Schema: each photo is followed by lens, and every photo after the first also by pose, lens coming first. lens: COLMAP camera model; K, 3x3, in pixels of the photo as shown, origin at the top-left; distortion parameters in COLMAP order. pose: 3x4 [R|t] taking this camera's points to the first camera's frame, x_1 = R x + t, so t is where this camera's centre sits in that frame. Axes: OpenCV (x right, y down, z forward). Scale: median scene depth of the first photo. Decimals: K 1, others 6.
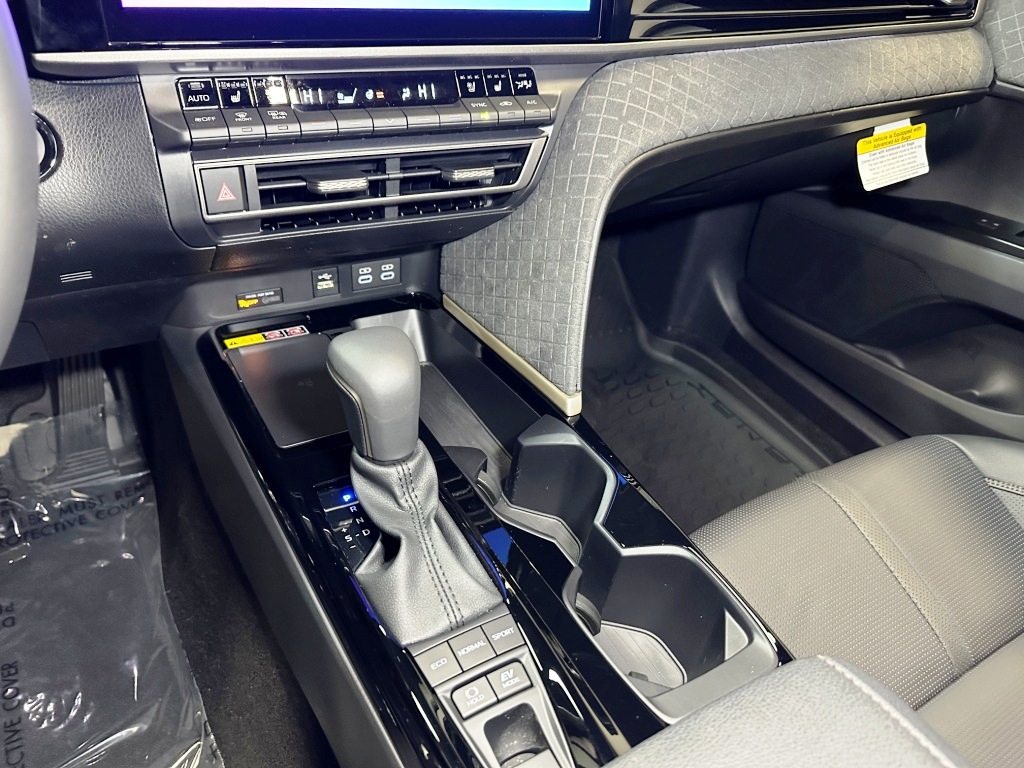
lens RADIAL K [[734.4, 0, 558.3], [0, 734.4, 347.2], [0, 0, 1]] dist [0.054780, -0.083794]
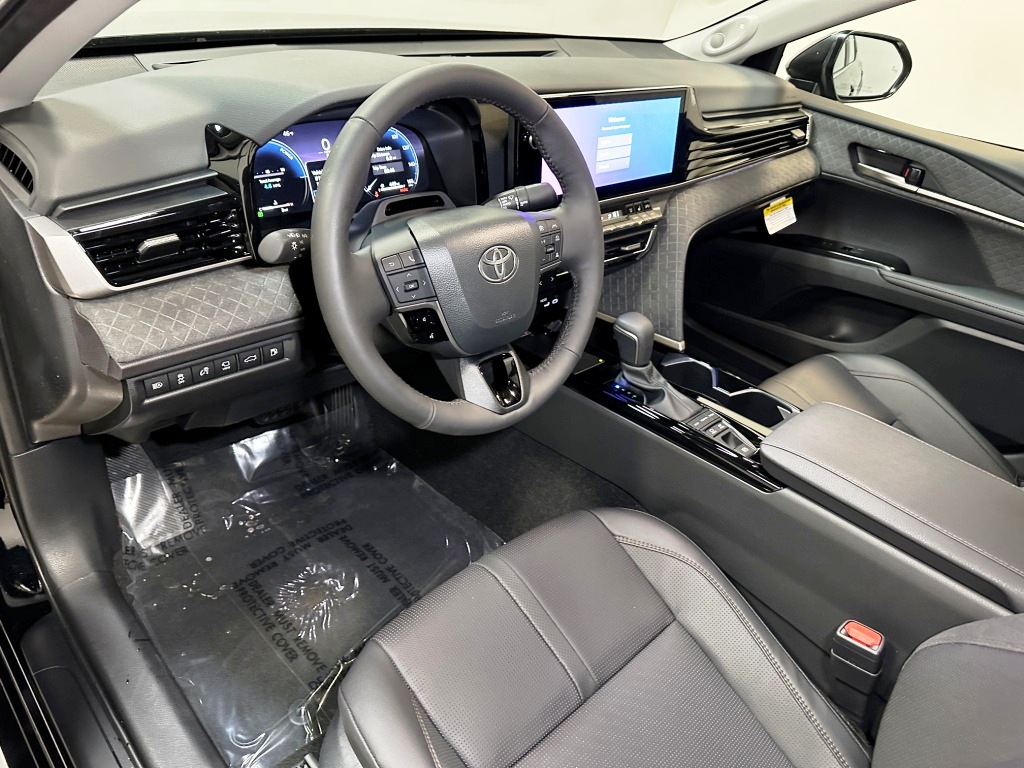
lens RADIAL K [[719.1, 0, 512.8], [0, 719.1, 355.4], [0, 0, 1]] dist [-0.003401, -0.008305]
pose [[0.979449, -0.136204, 0.148758, -0.801321], [0.146533, 0.987337, -0.060783, 0.164811], [-0.138596, 0.081332, 0.987004, -1.038988]]
